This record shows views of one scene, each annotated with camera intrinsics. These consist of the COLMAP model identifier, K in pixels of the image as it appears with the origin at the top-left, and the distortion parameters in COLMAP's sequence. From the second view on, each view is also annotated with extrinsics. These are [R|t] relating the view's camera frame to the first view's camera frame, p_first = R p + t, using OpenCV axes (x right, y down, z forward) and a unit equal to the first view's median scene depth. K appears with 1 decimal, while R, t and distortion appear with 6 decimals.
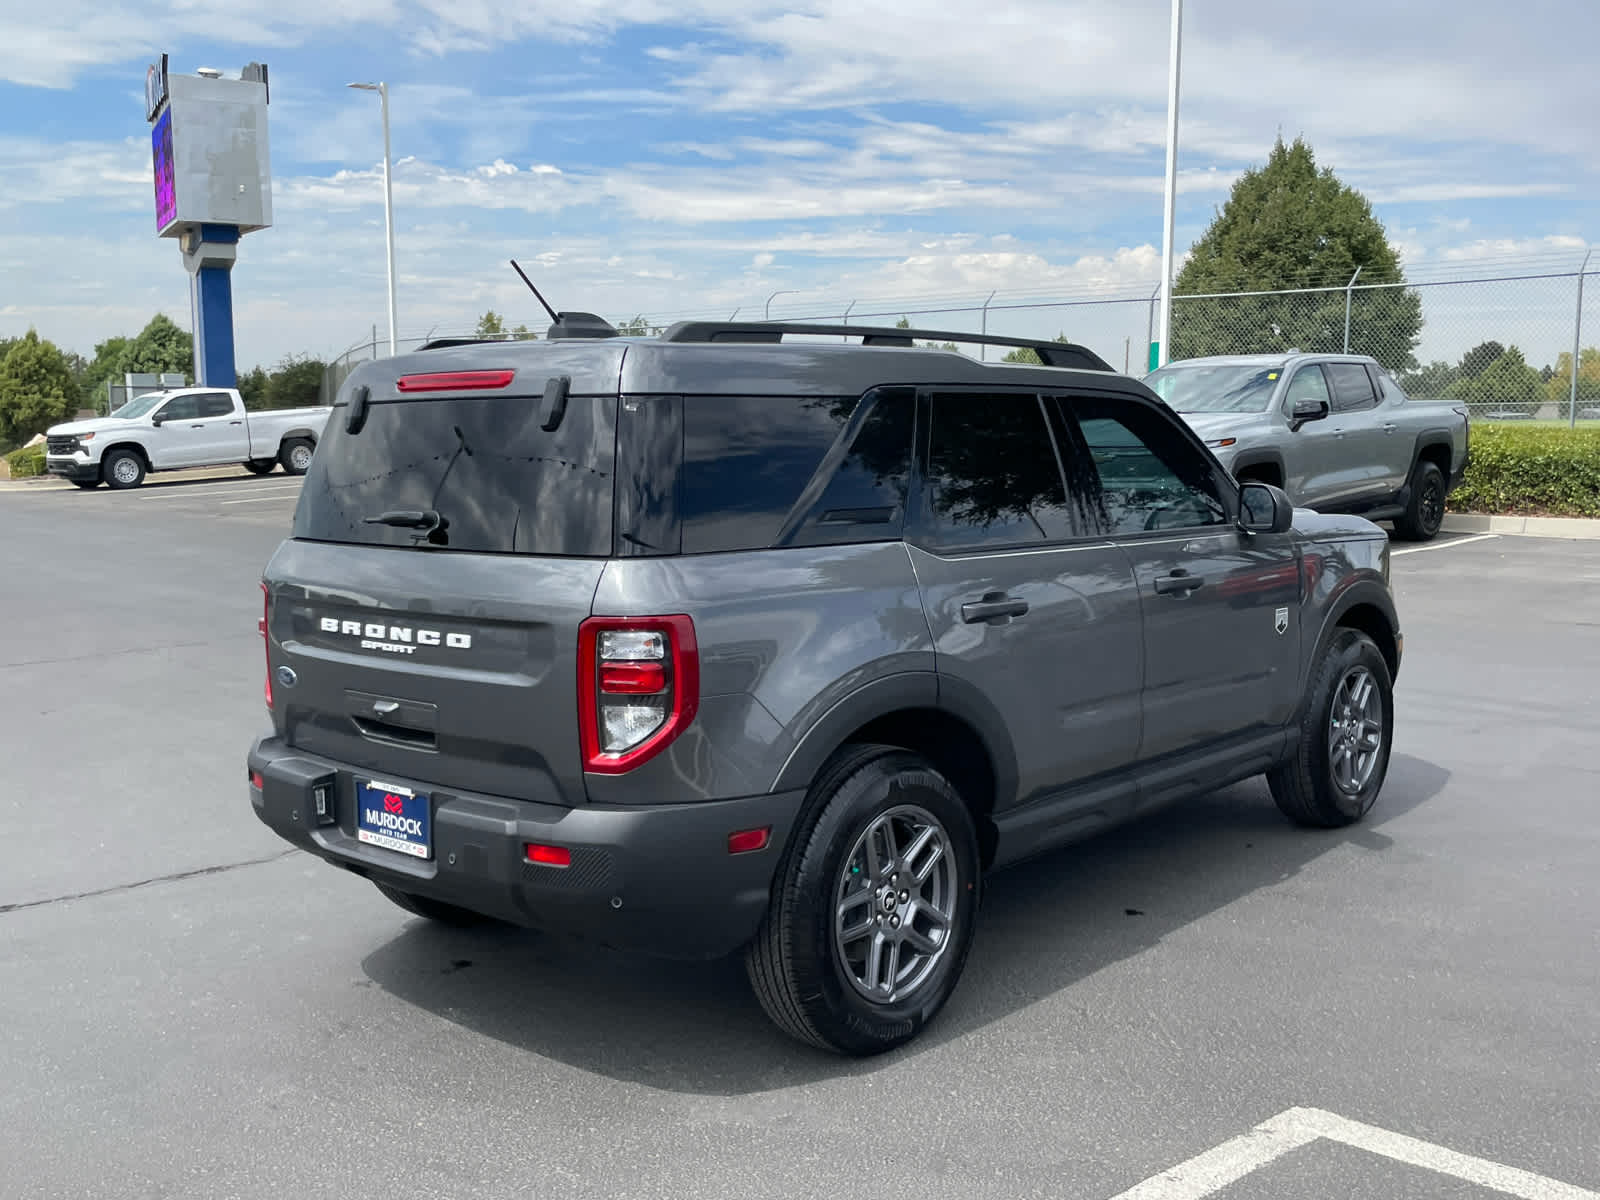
lens RADIAL K [[1552.2, 0, 801.2], [0, 1552.2, 607.8], [0, 0, 1]] dist [0.101288, -0.136131]
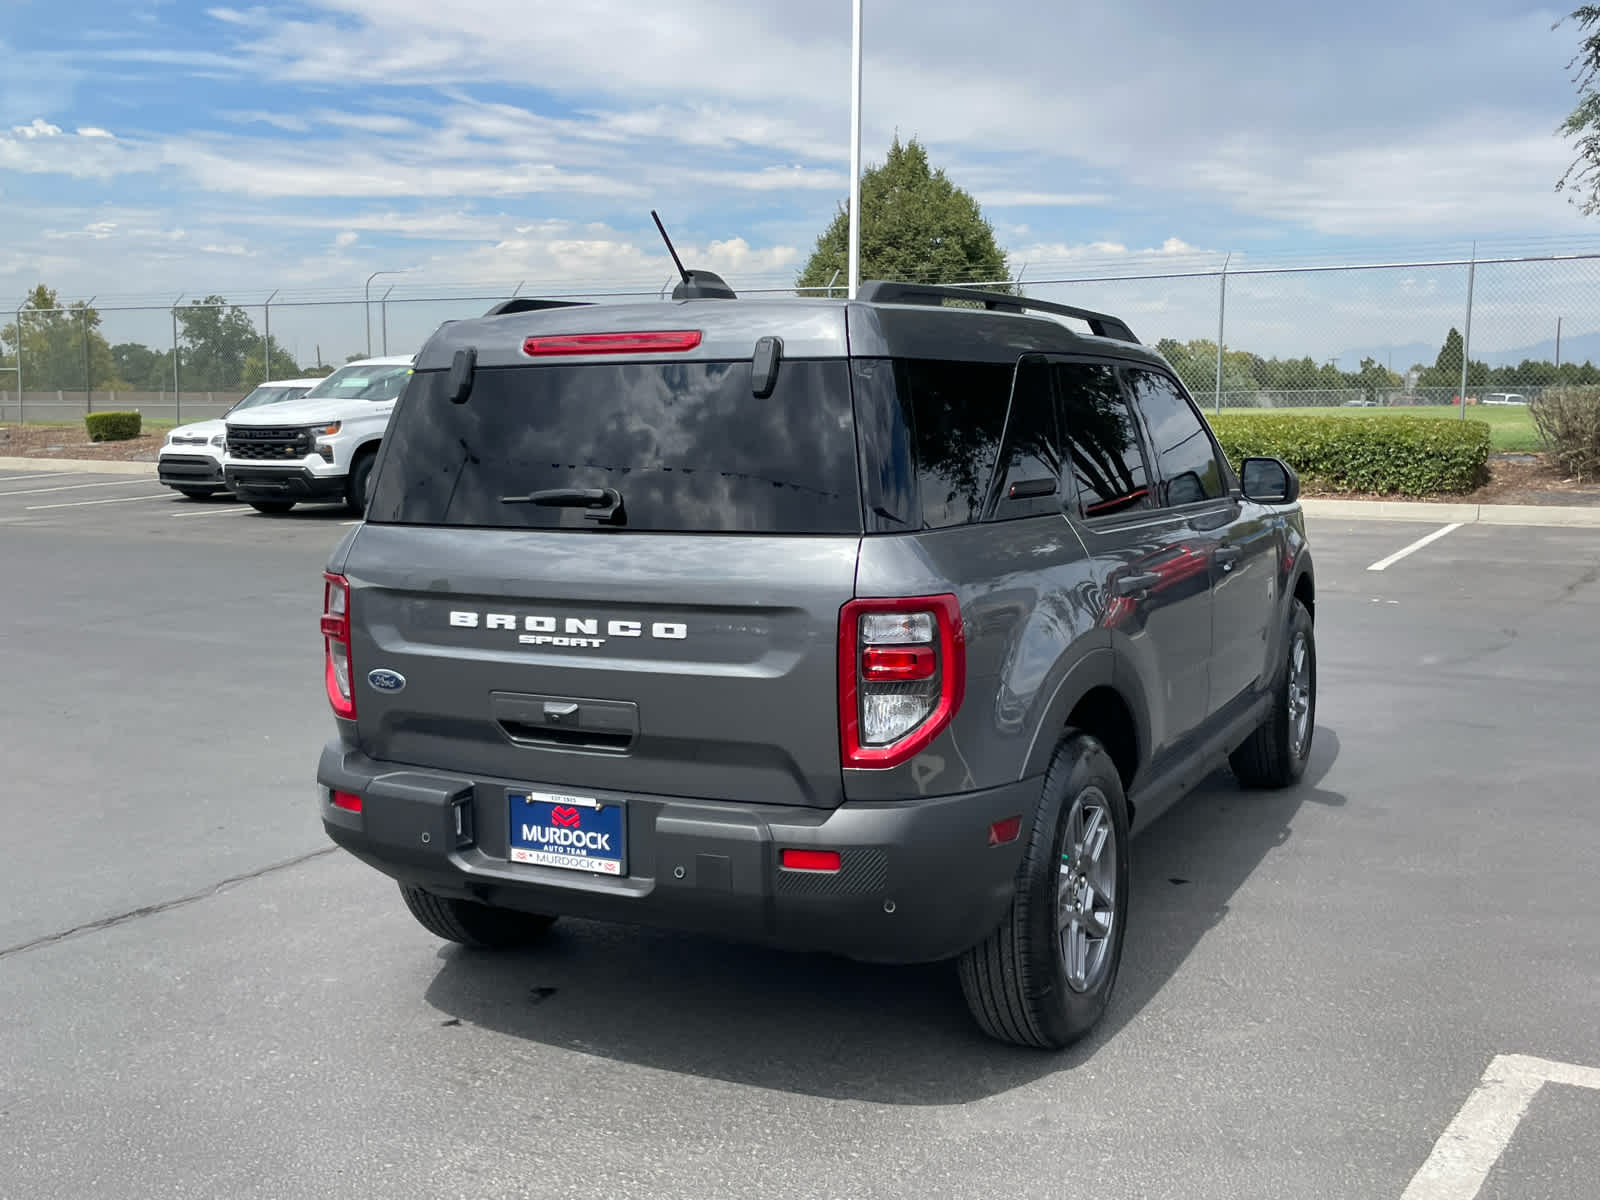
lens RADIAL K [[1552.2, 0, 801.2], [0, 1552.2, 607.8], [0, 0, 1]] dist [0.101288, -0.136131]
pose [[0.968257, -0.029756, 0.248179, -0.346110], [0.027953, 0.999551, 0.010784, 0.000363], [-0.248388, -0.003504, 0.968654, 0.104964]]
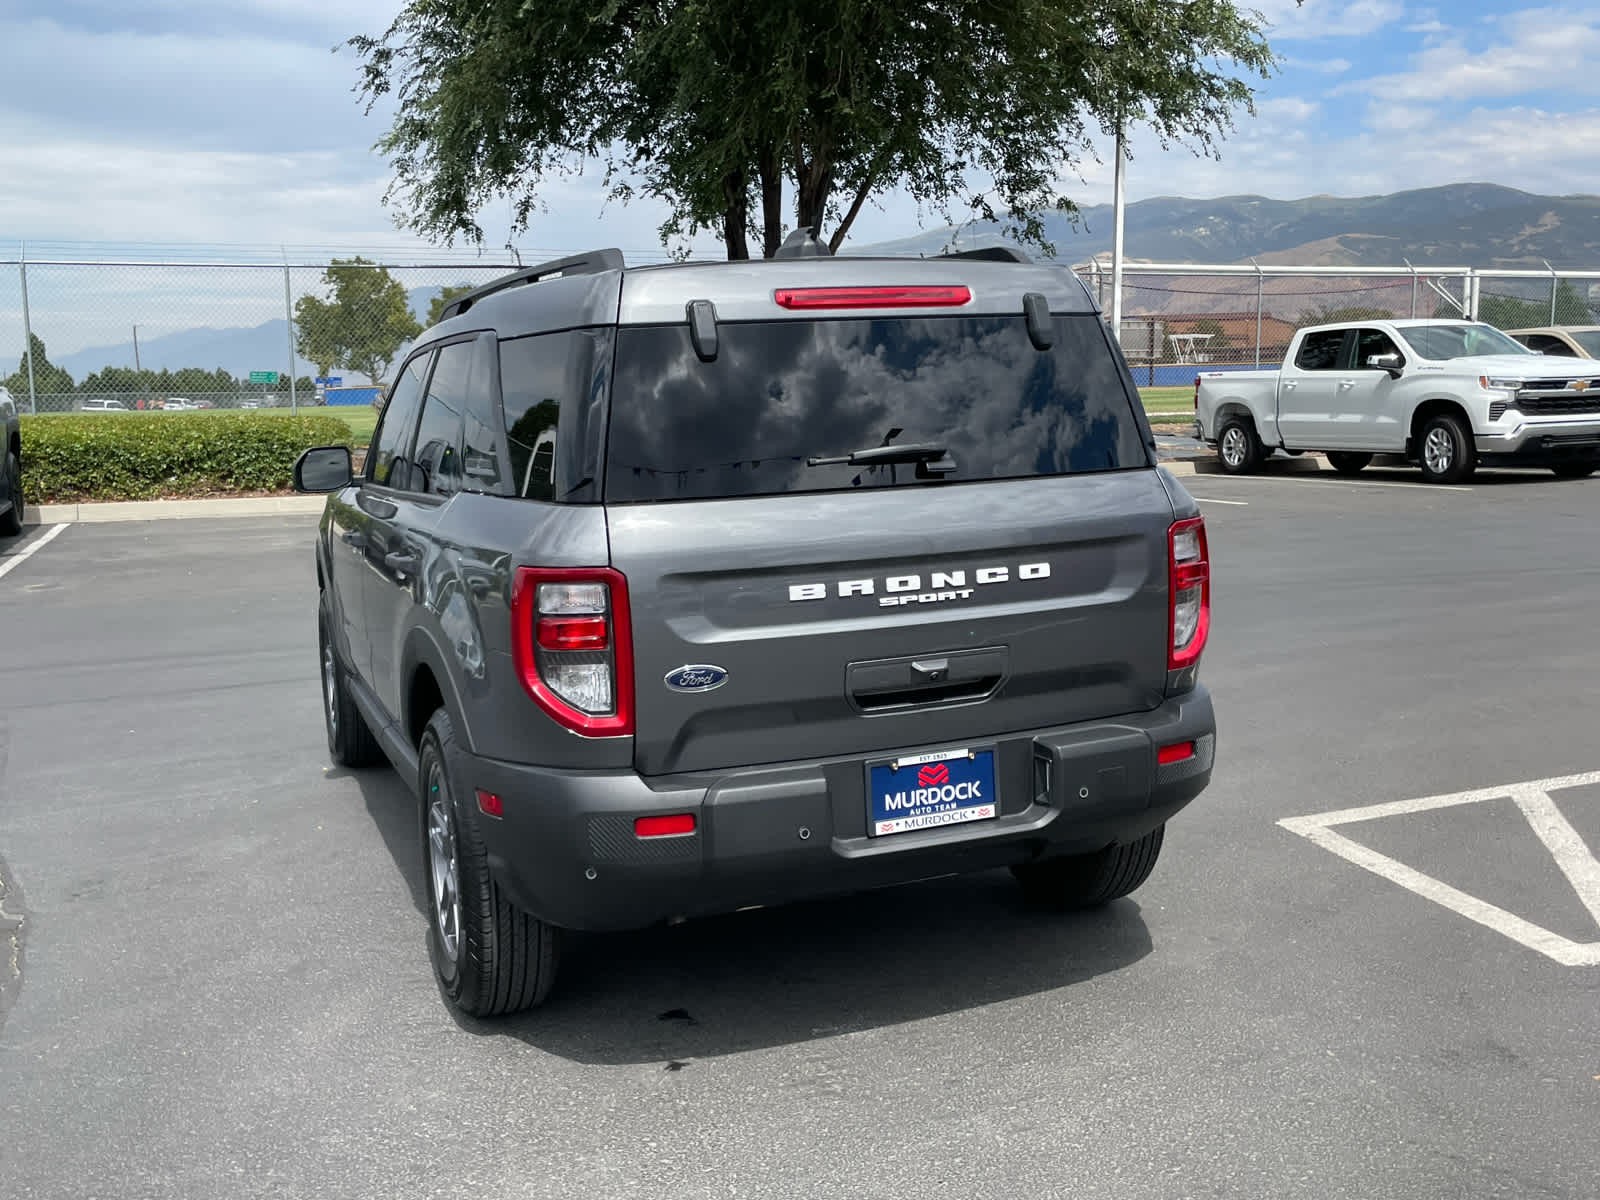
lens RADIAL K [[1554.6, 0, 800.0], [0, 1554.6, 600.0], [0, 0, 1]] dist [0.101297, -0.152216]
pose [[0.448383, -0.123831, 0.885222, -1.055966], [0.130610, 0.988804, 0.072164, -0.045403], [-0.884248, 0.083262, 0.459536, 0.650771]]
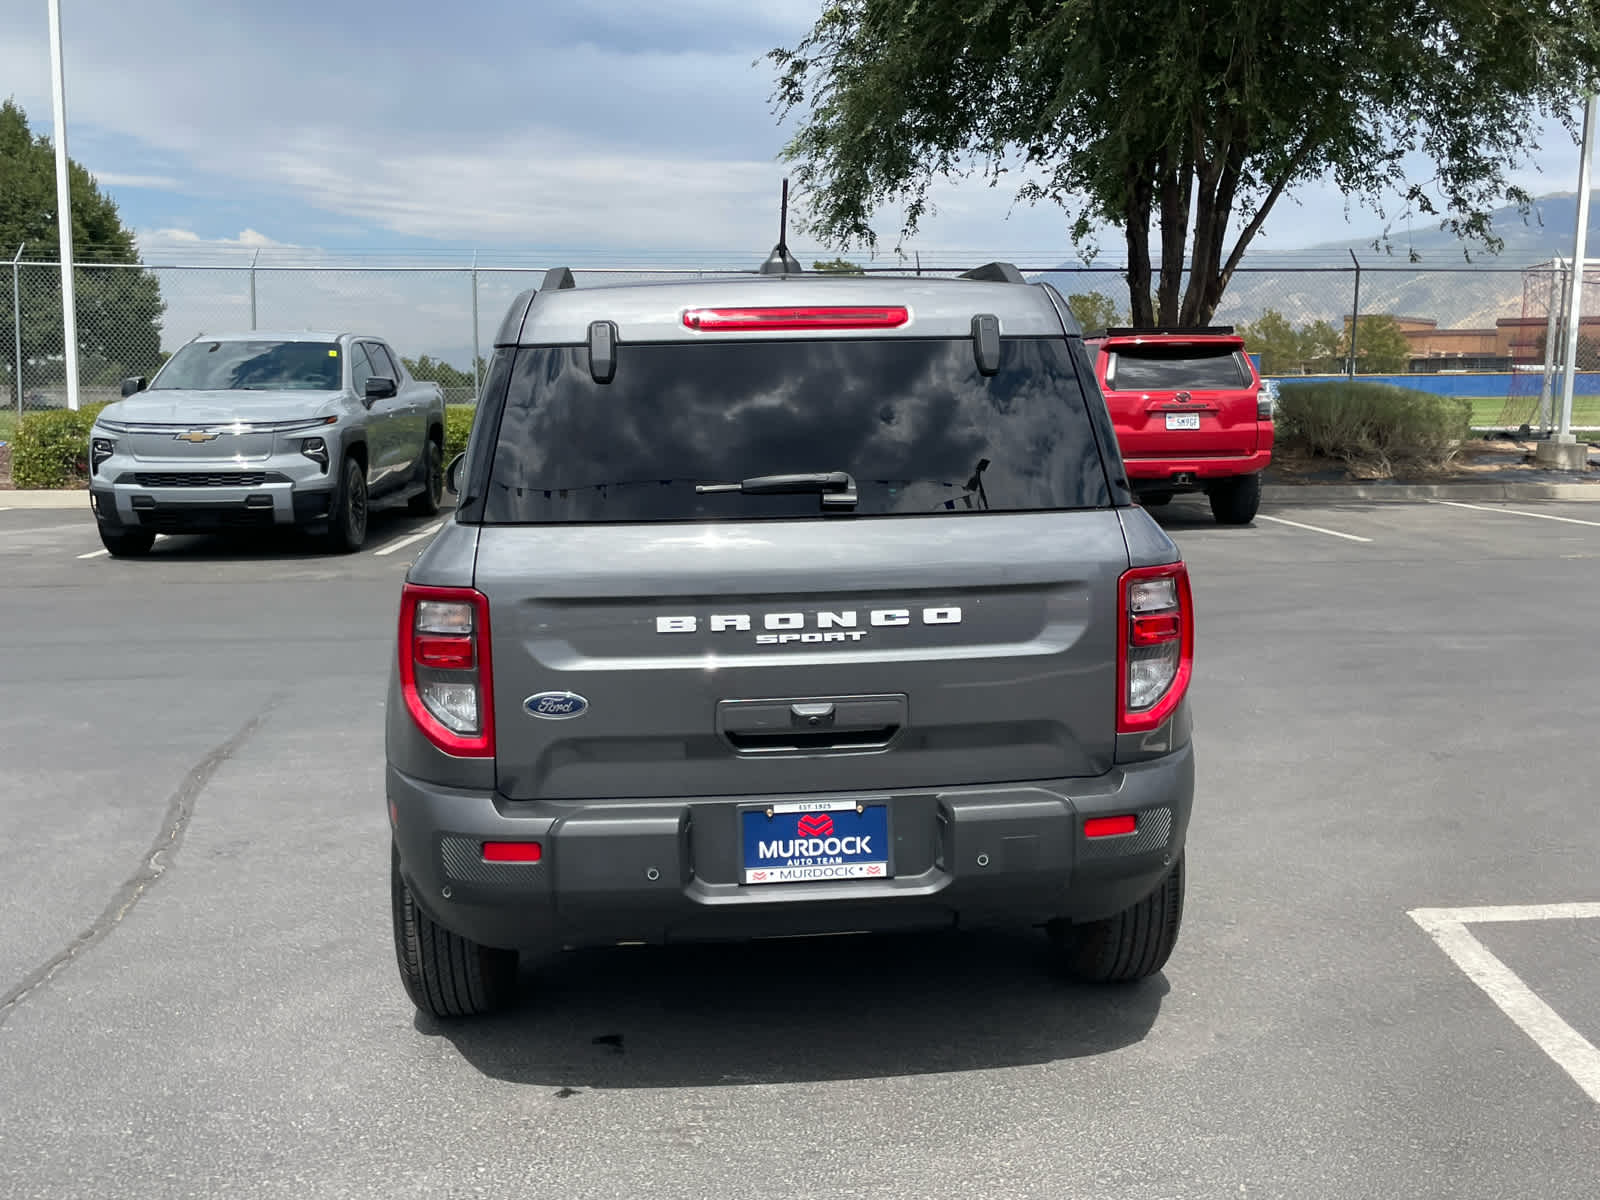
lens RADIAL K [[1554.6, 0, 800.0], [0, 1554.6, 600.0], [0, 0, 1]] dist [0.101297, -0.152216]
pose [[0.688885, -0.091772, 0.719037, -0.847857], [0.089814, 0.995116, 0.040961, -0.028596], [-0.719285, 0.036362, 0.693763, 0.423798]]
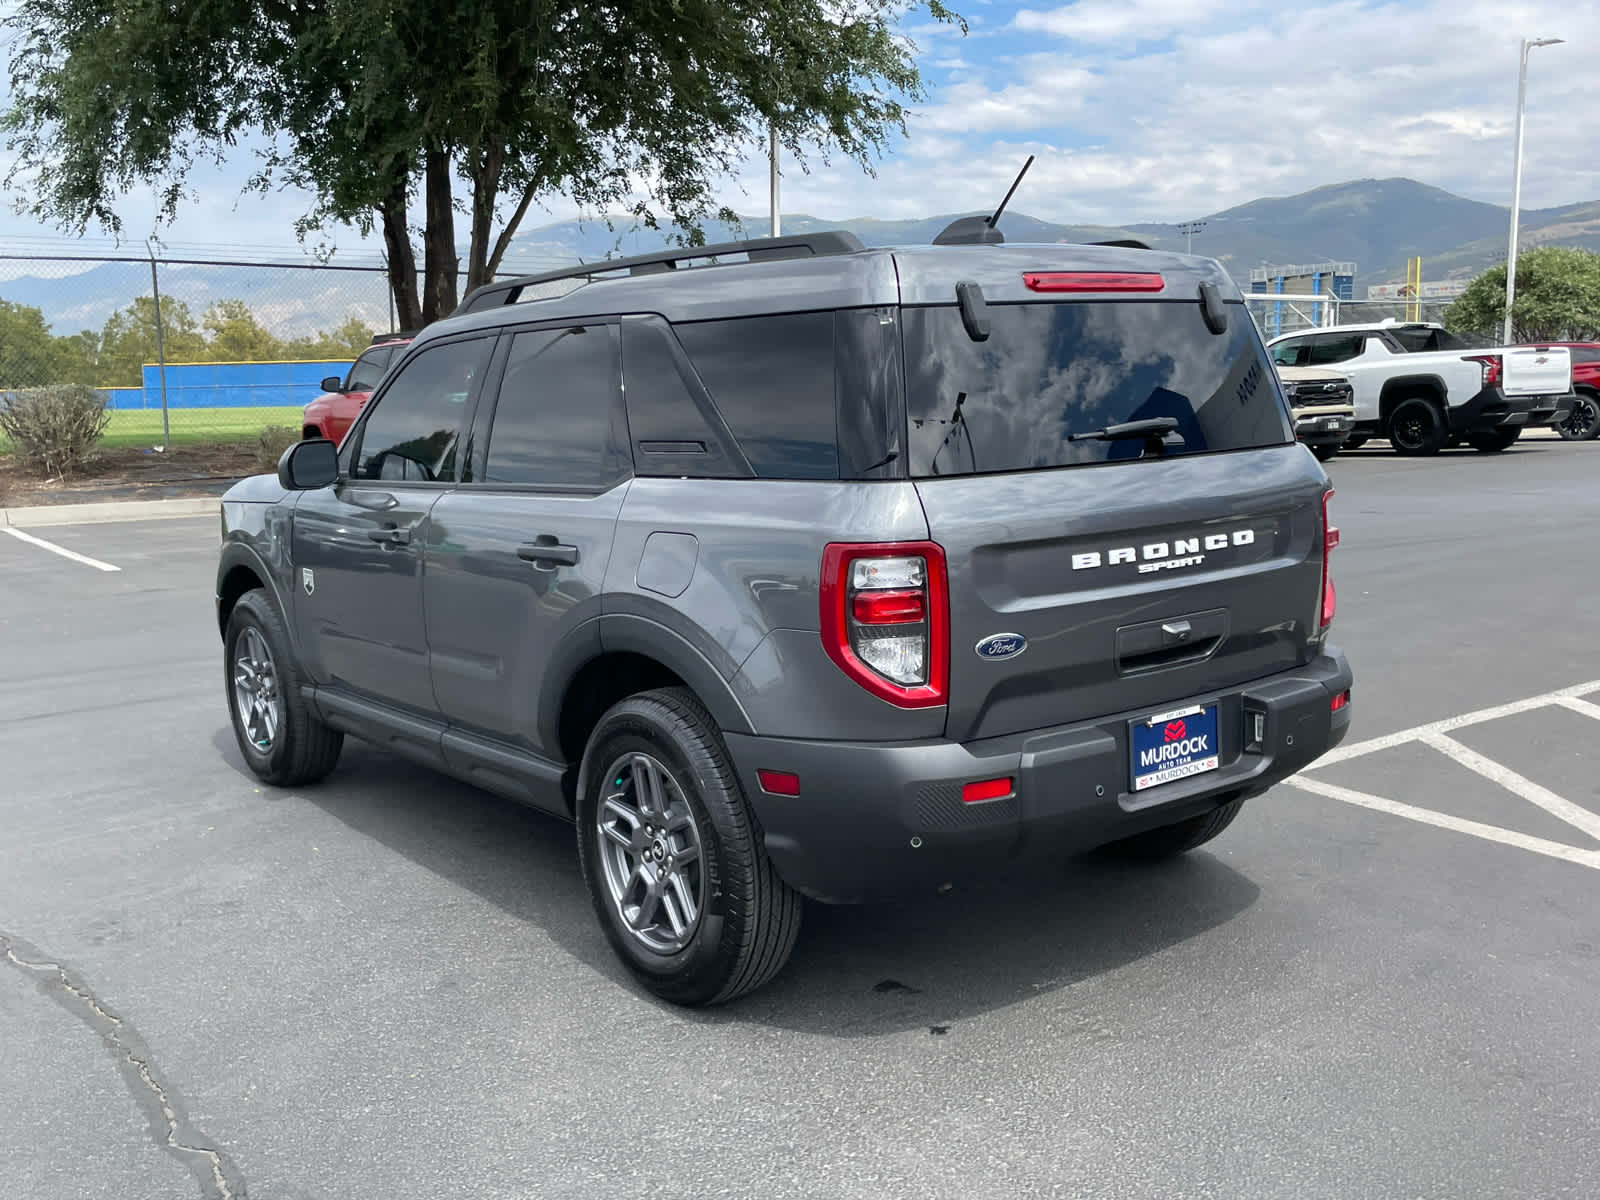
lens RADIAL K [[1554.6, 0, 800.0], [0, 1554.6, 600.0], [0, 0, 1]] dist [0.101297, -0.152216]
pose [[0.194712, -0.129843, 0.972228, -1.202946], [0.142575, 0.984419, 0.102917, -0.080645], [-0.970443, 0.118576, 0.210191, 1.006743]]
